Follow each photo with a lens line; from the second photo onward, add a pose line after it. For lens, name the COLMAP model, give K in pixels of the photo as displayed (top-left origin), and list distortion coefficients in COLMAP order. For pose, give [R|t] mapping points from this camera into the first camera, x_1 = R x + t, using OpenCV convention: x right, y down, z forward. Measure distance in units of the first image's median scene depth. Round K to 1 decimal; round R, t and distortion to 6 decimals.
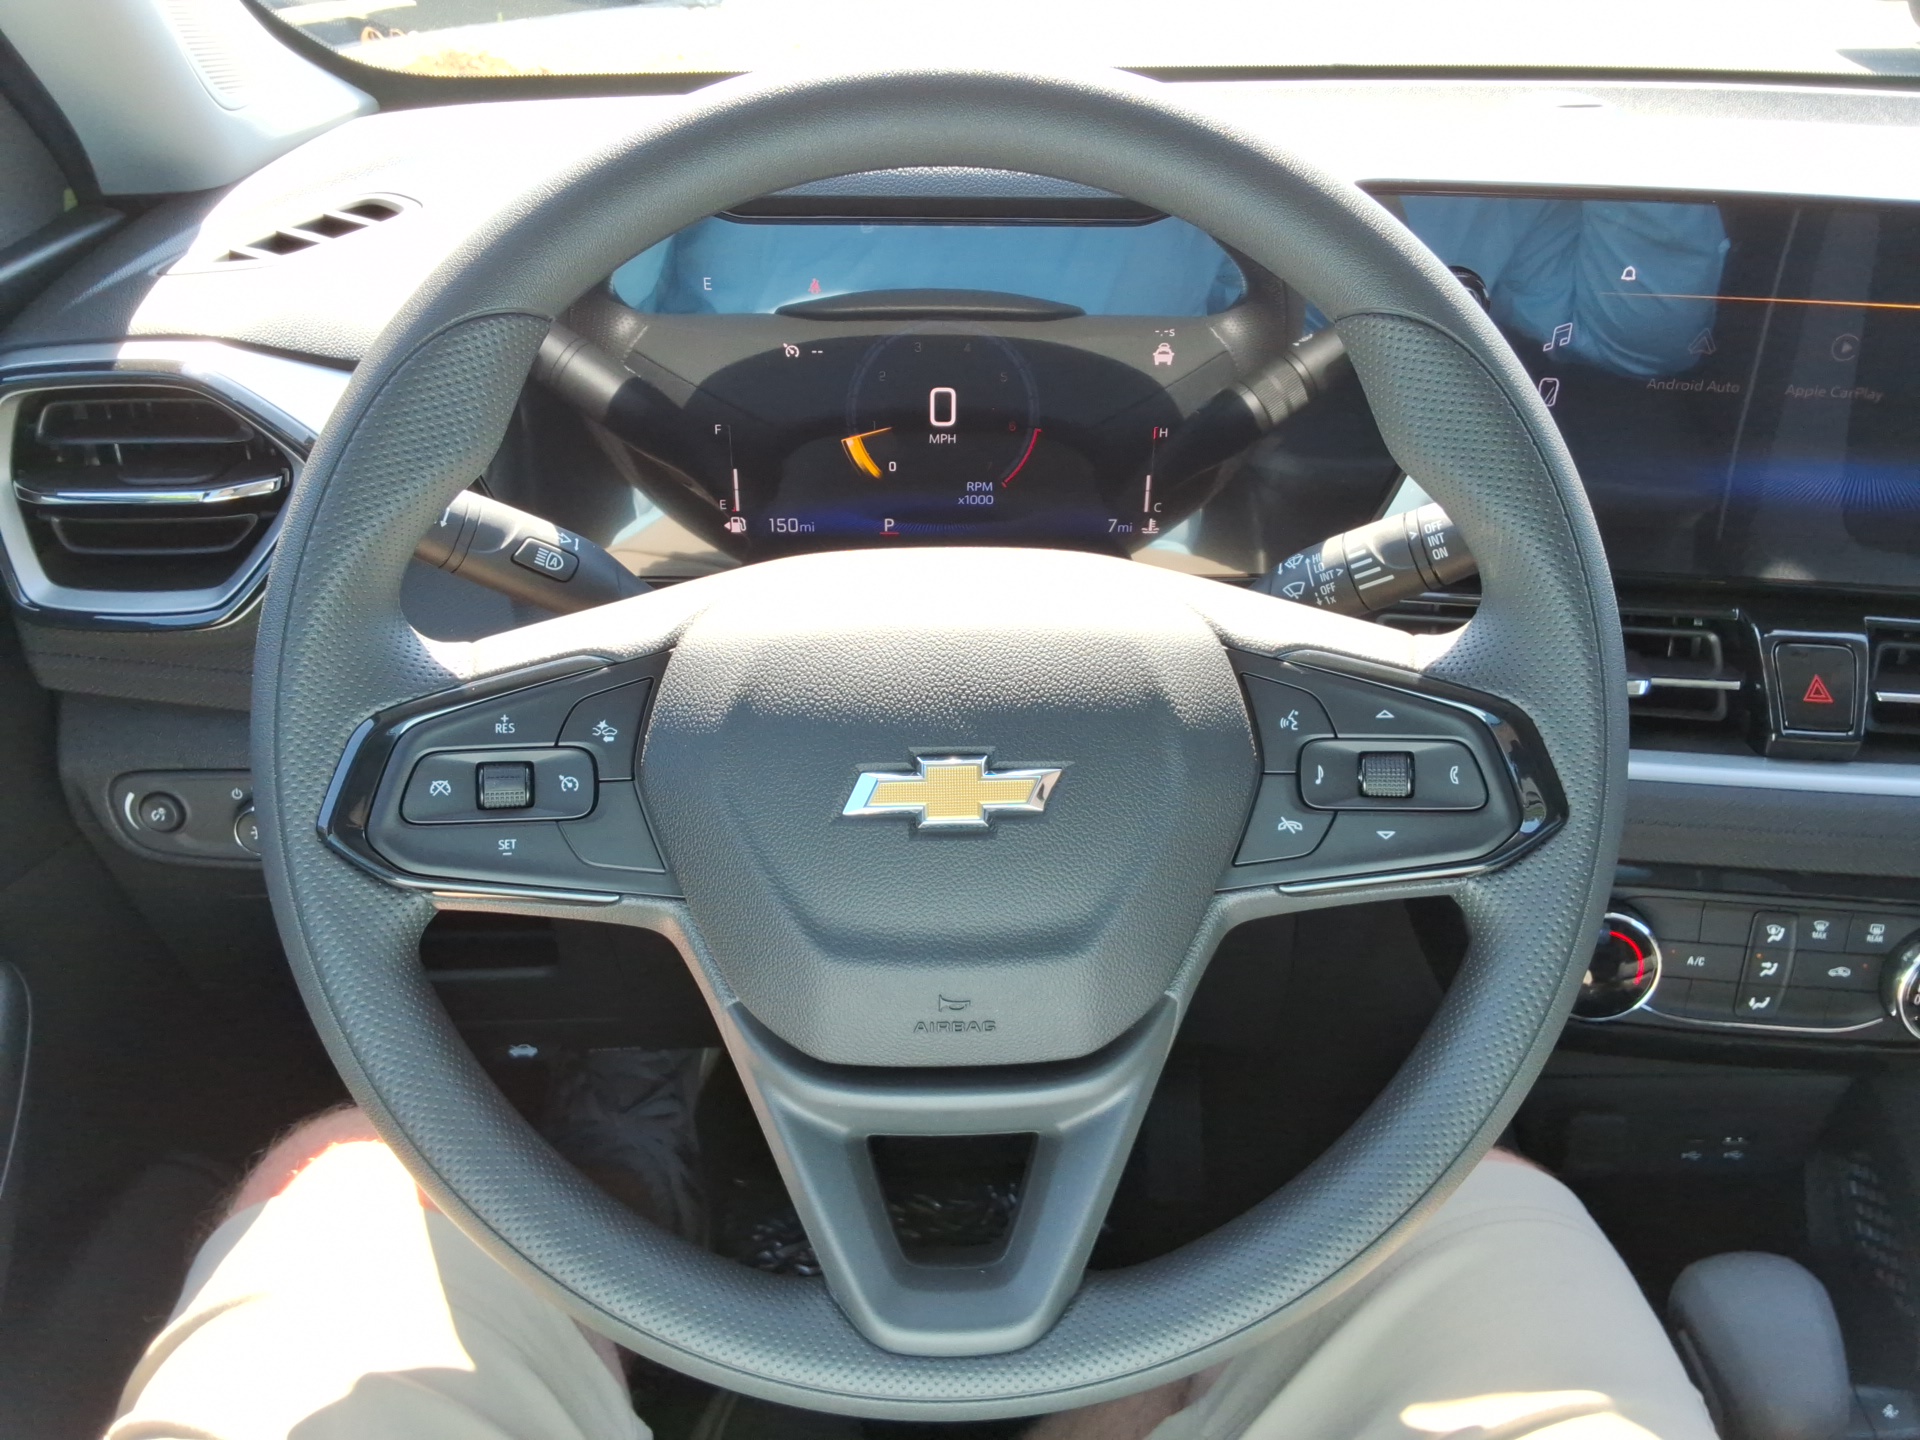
lens RADIAL K [[1554.6, 0, 965.4], [0, 1554.6, 709.2], [0, 0, 1]] dist [0.086989, -0.121633]
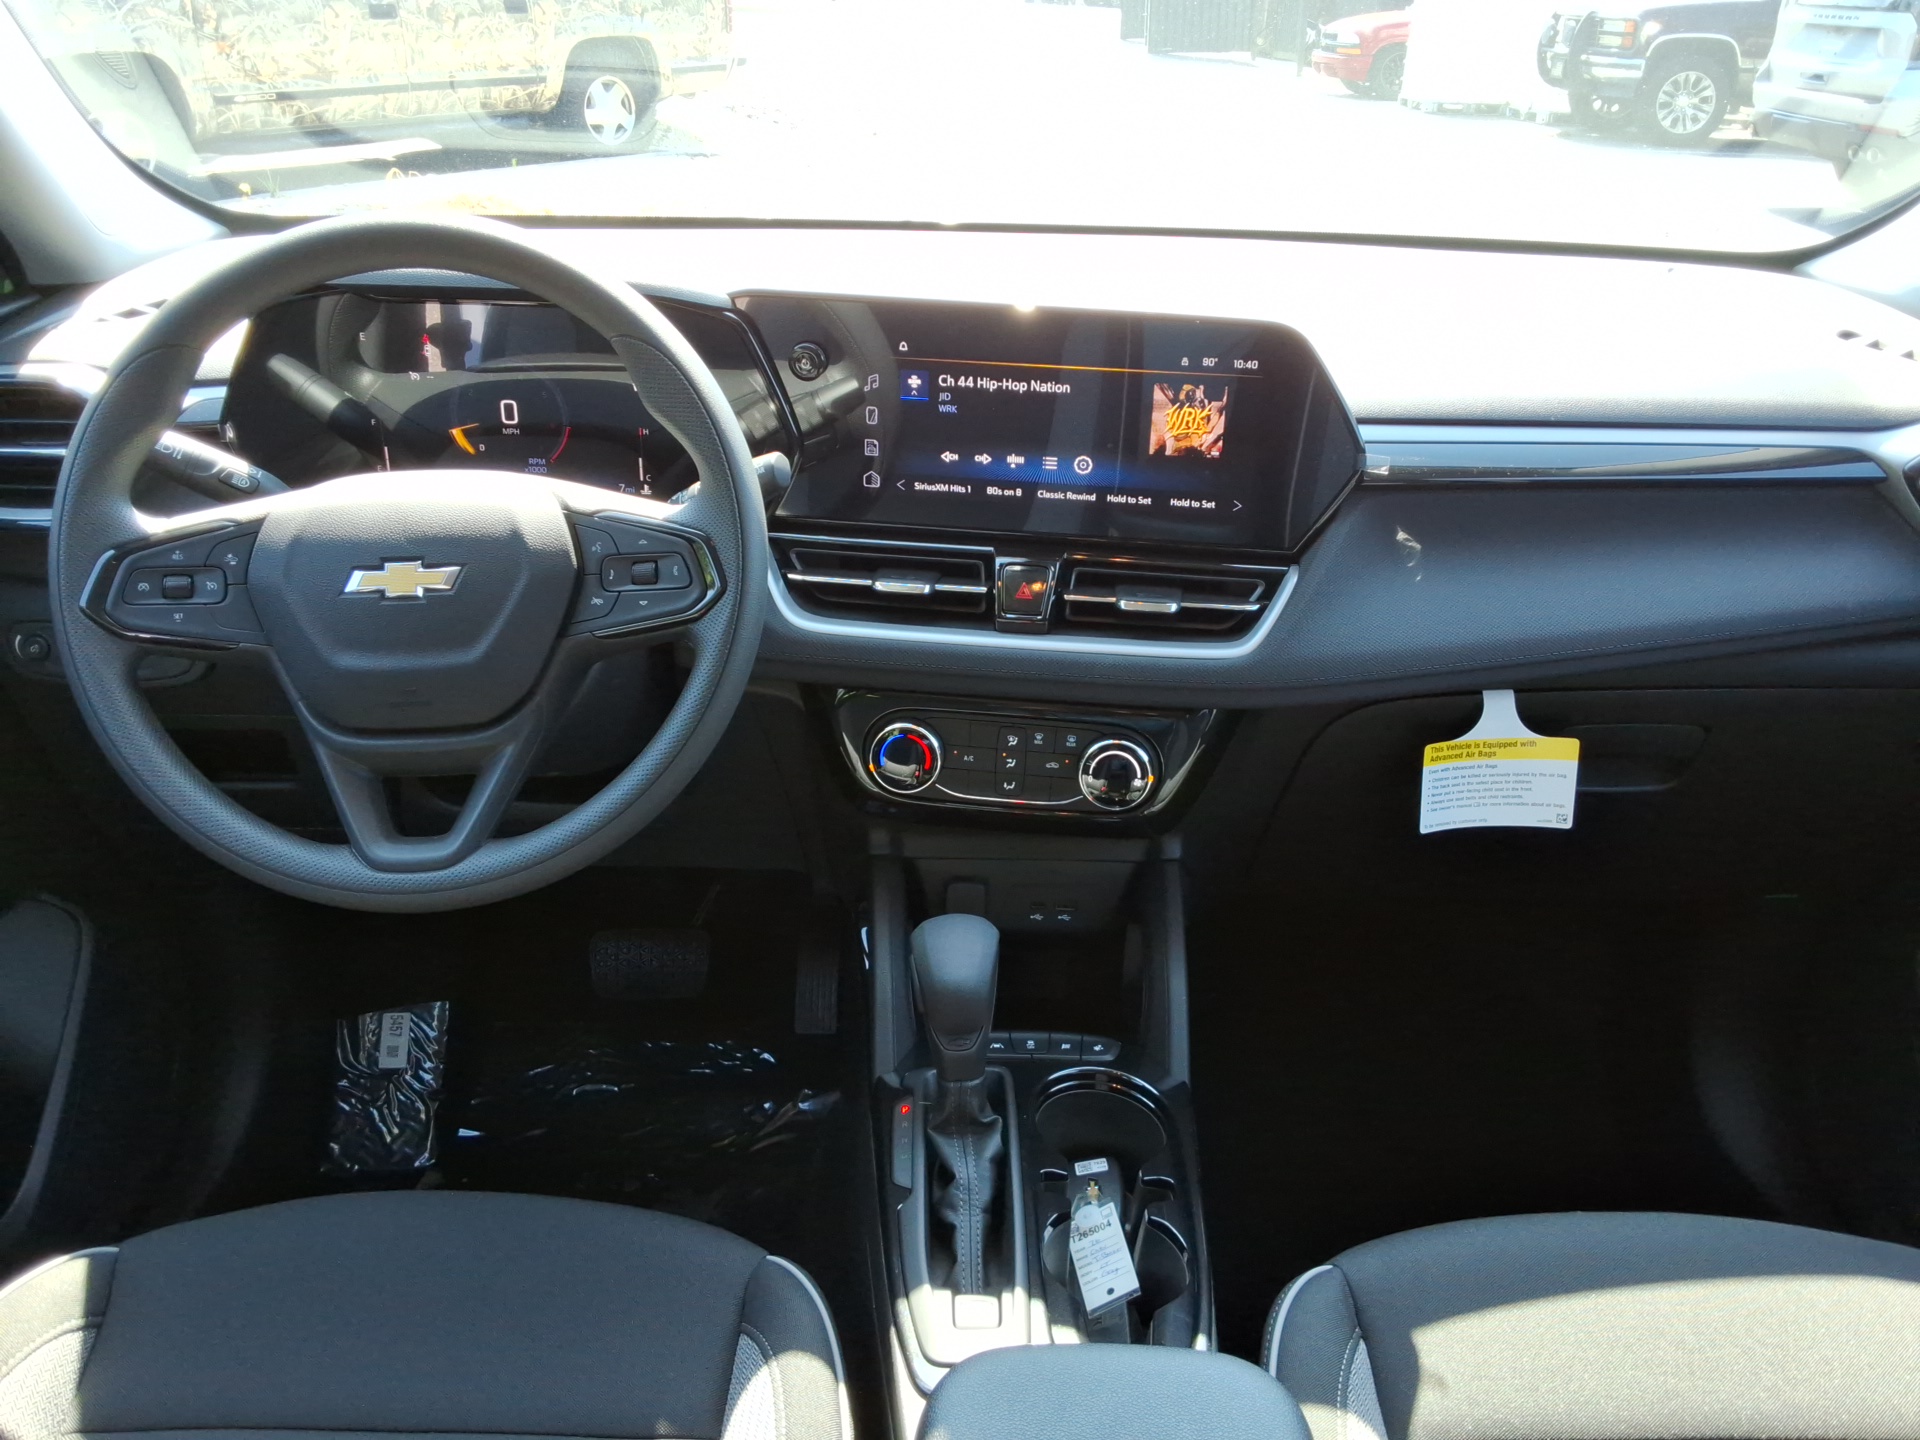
lens RADIAL K [[1554.6, 0, 993.0], [0, 1554.6, 734.8], [0, 0, 1]] dist [0.086989, -0.121633]
pose [[0.999754, 0.019168, -0.011169, 0.528344], [-0.019856, 0.997678, -0.065141, 0.251163], [0.009894, 0.065347, 0.997814, -0.656230]]
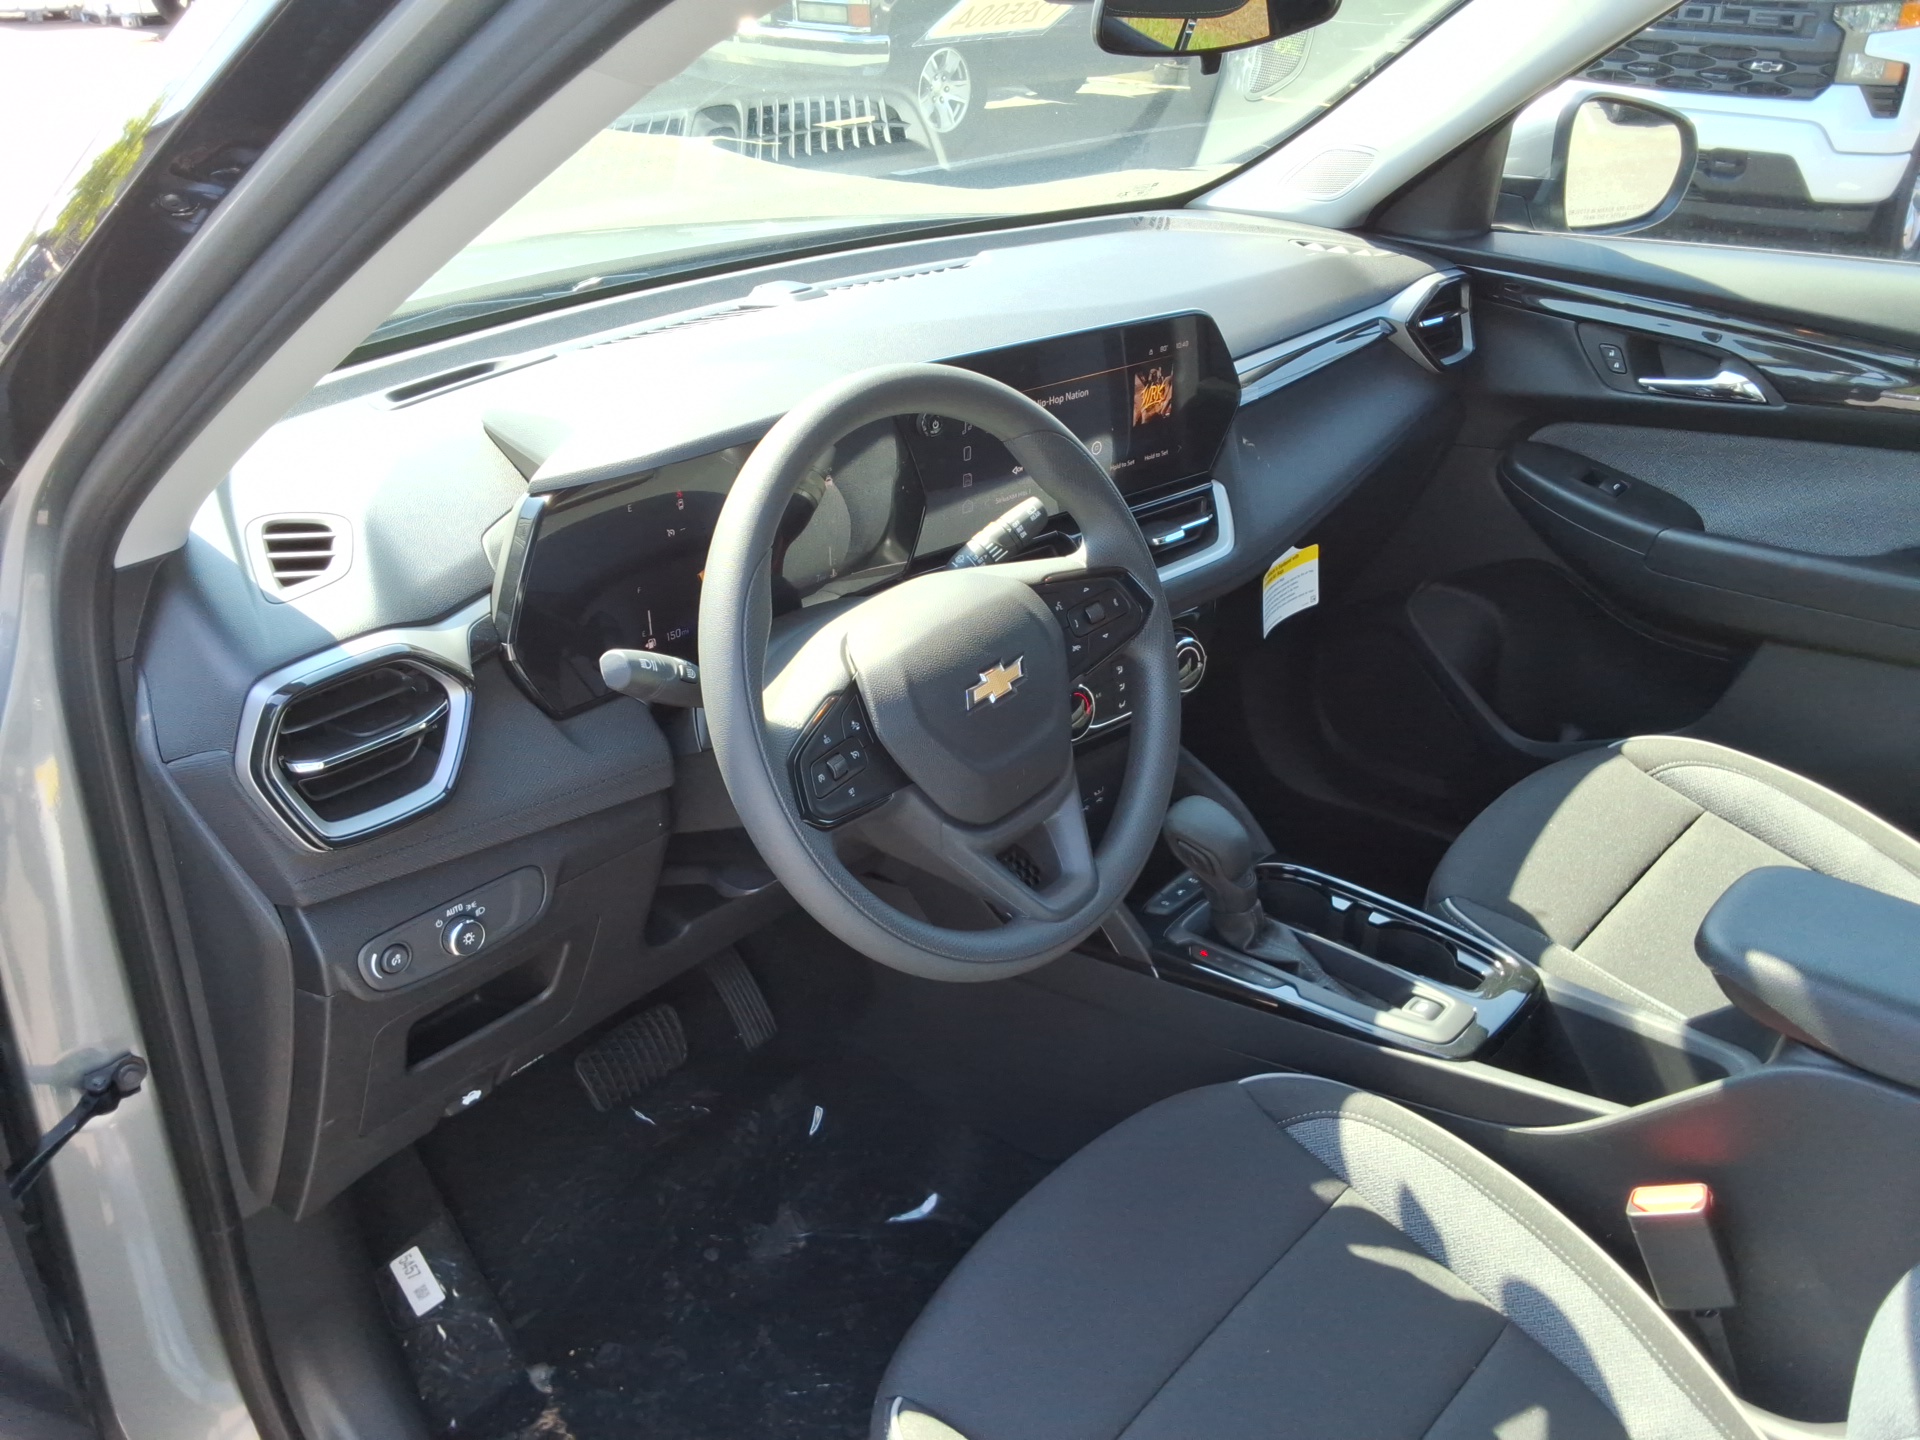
lens RADIAL K [[1554.6, 0, 998.9], [0, 1554.6, 701.2], [0, 0, 1]] dist [0.086989, -0.121633]
pose [[0.681799, -0.340191, 0.647626, -0.990830], [0.354551, 0.928033, 0.114227, -0.118003], [-0.639877, 0.151737, 0.753348, -0.472521]]
